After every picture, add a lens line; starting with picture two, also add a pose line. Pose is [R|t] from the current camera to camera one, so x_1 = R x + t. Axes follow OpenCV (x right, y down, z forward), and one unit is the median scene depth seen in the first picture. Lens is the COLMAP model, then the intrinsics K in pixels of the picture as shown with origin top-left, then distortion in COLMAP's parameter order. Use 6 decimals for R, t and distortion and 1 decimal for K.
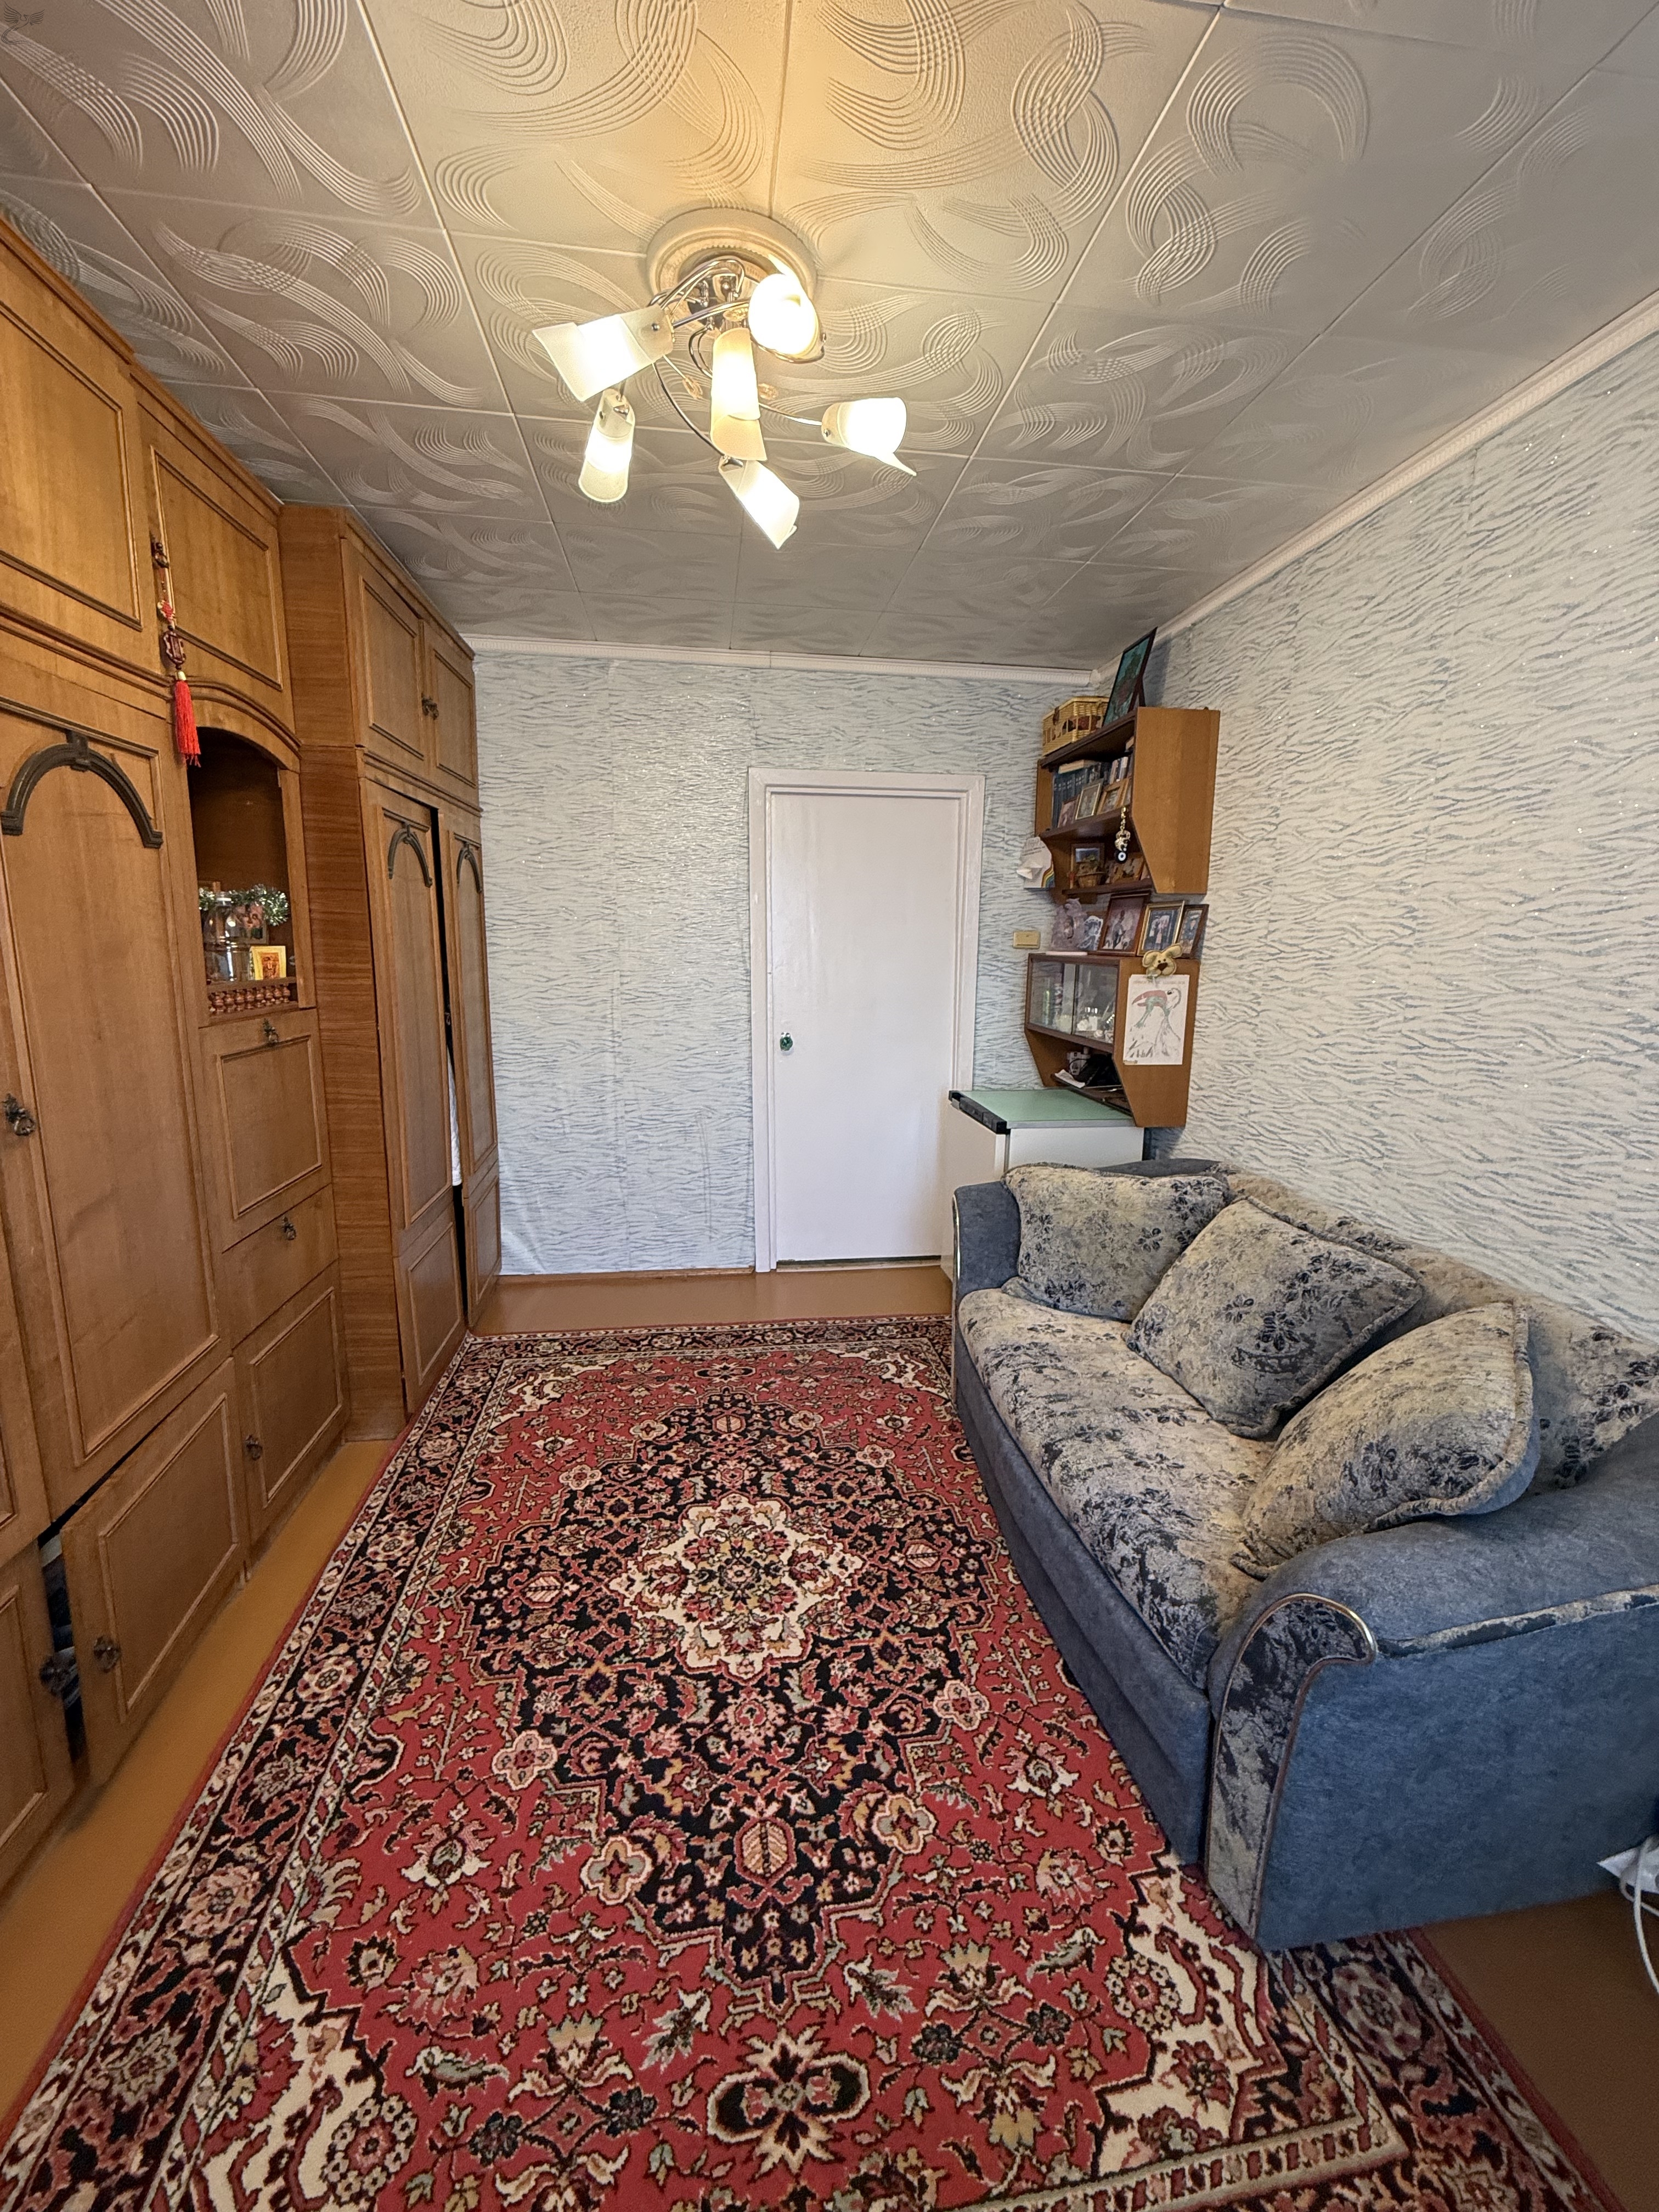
lens RADIAL K [[881.4, 0, 831.4], [0, 881.4, 1099.9], [0, 0, 1]] dist [-0.000082, 0.000115]
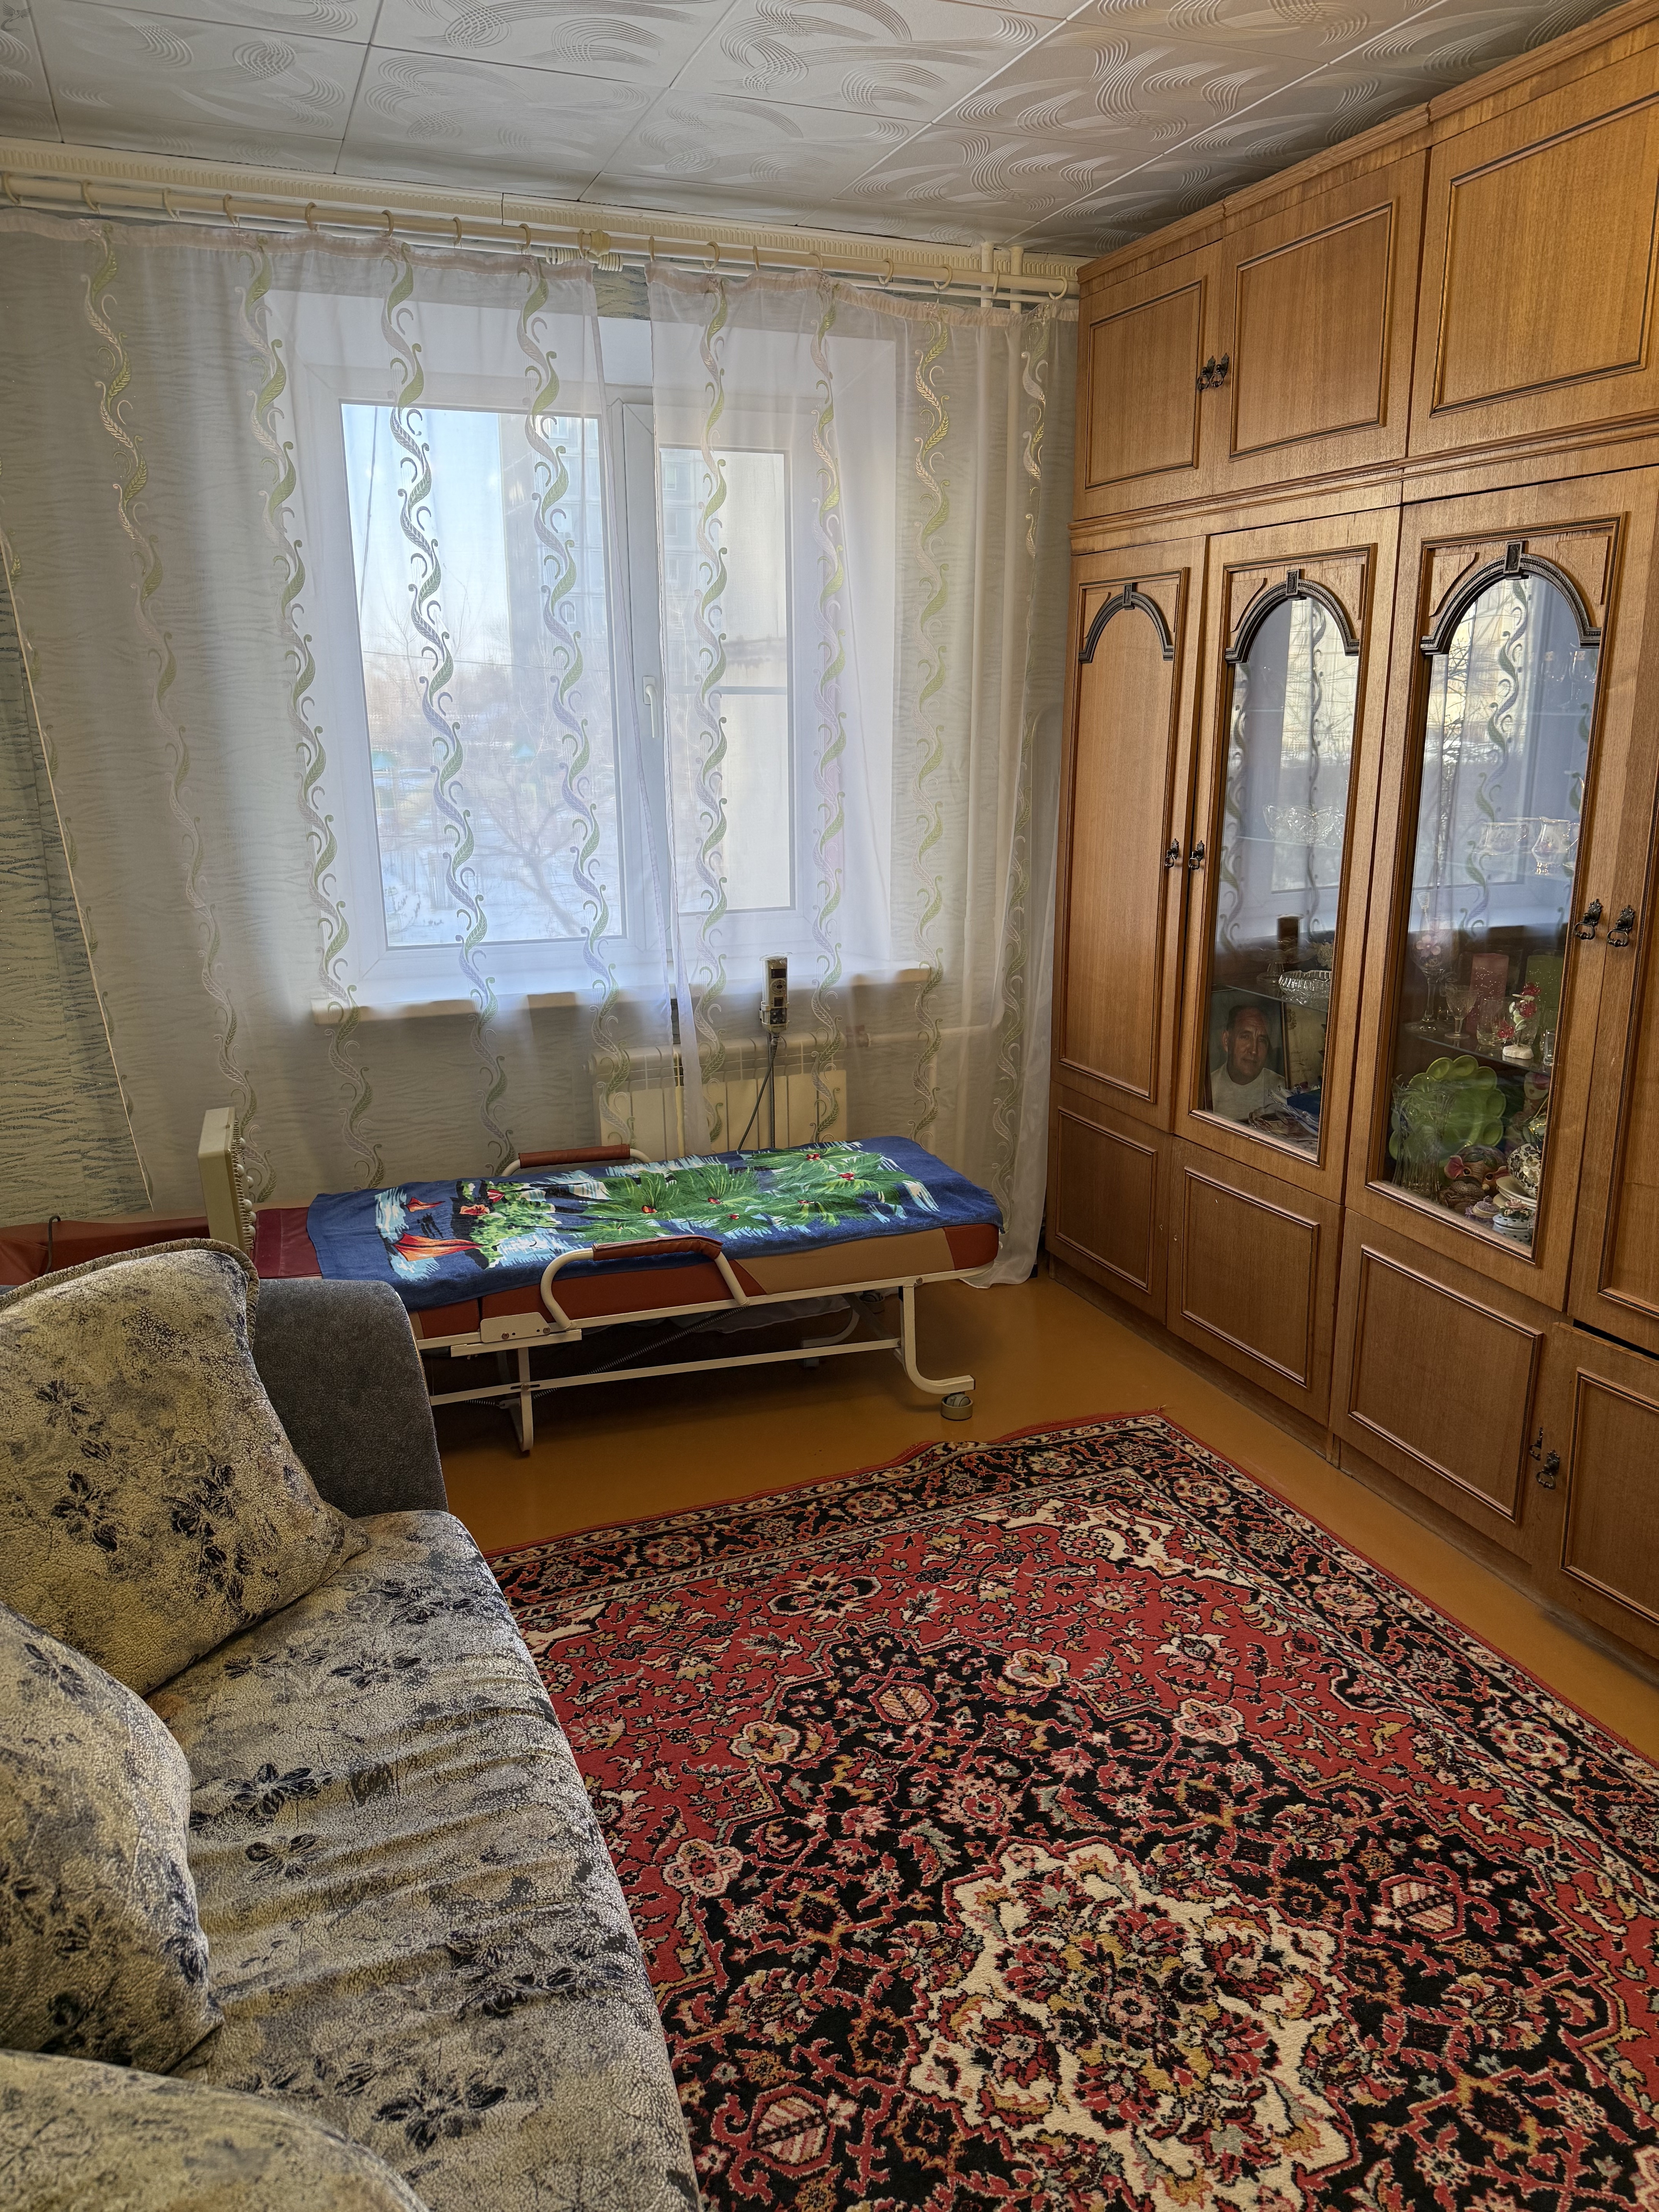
lens RADIAL K [[1559.6, 0, 833.2], [0, 1559.6, 1101.8], [0, 0, 1]] dist [0.027988, -0.028015]
pose [[-0.972960, 0.044682, -0.226609, 0.264496], [-0.056111, 0.905993, 0.419557, -0.338346], [0.224053, 0.420928, -0.878988, 1.632134]]
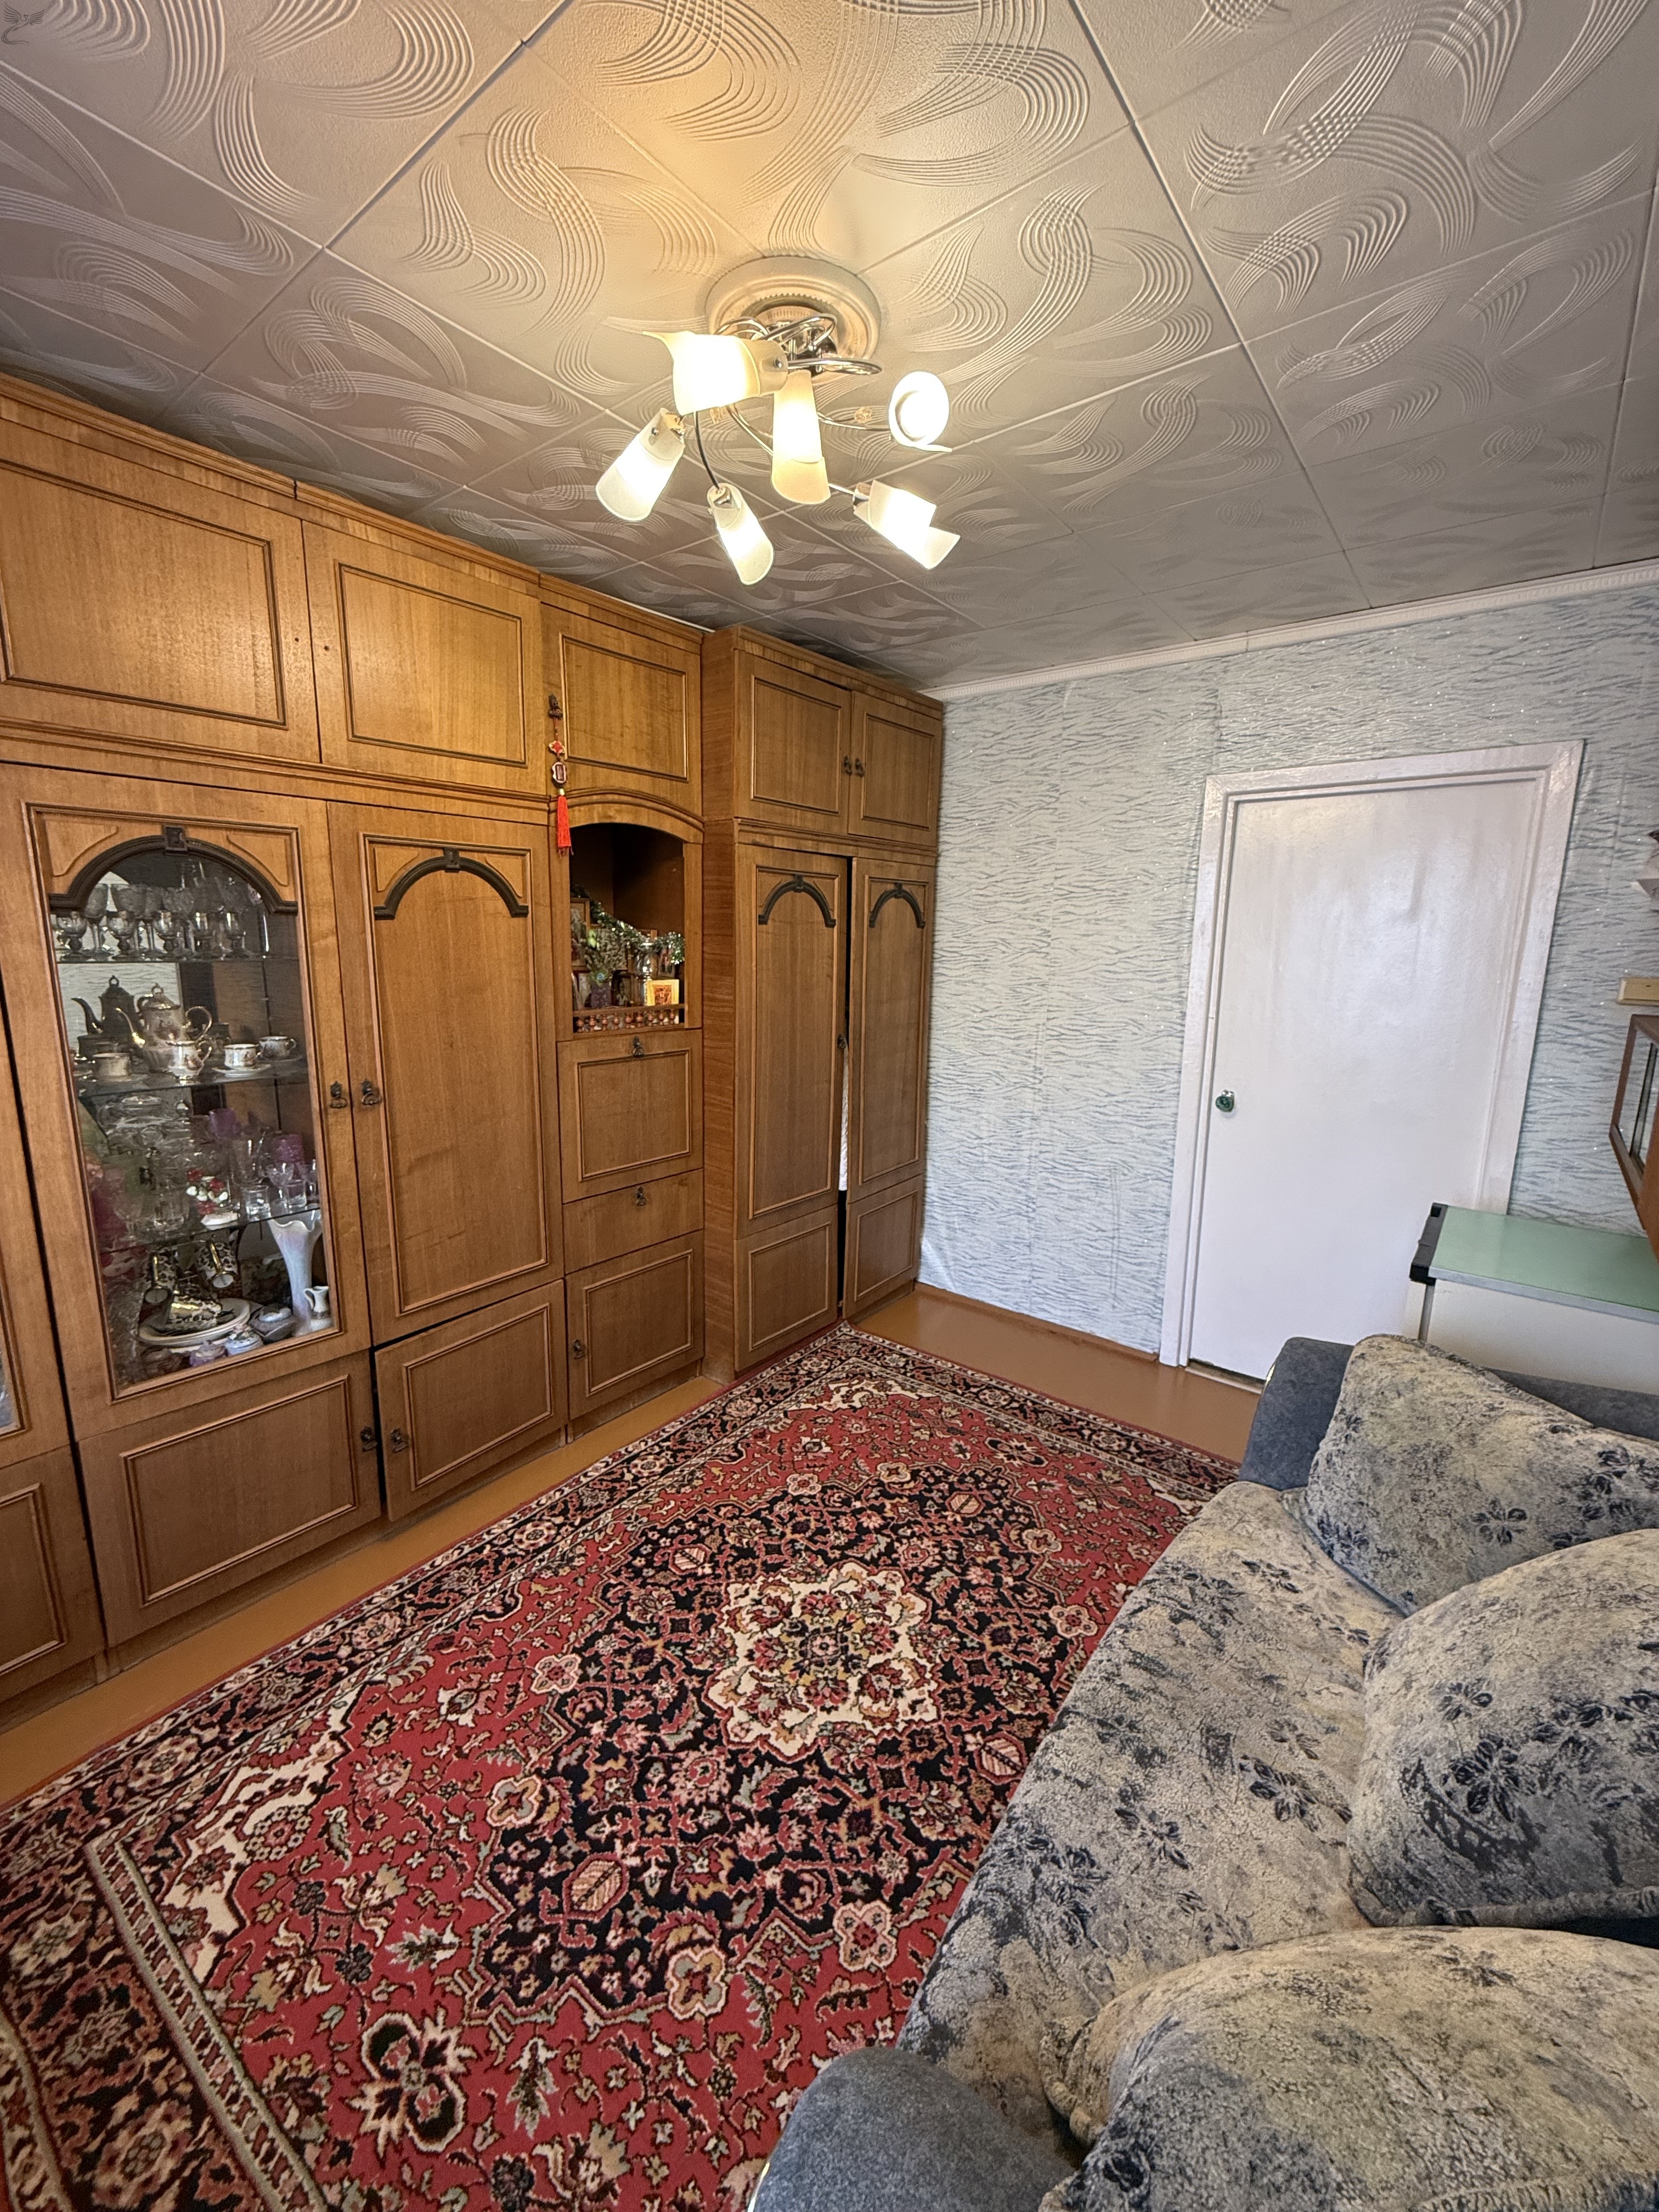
lens RADIAL K [[881.4, 0, 830.7], [0, 881.4, 1099.5], [0, 0, 1]] dist [-0.000082, 0.000115]
pose [[0.690852, 0.133239, -0.710613, 0.534826], [-0.139388, 0.988979, 0.049920, -0.110389], [0.709432, 0.064563, 0.701810, 0.304613]]
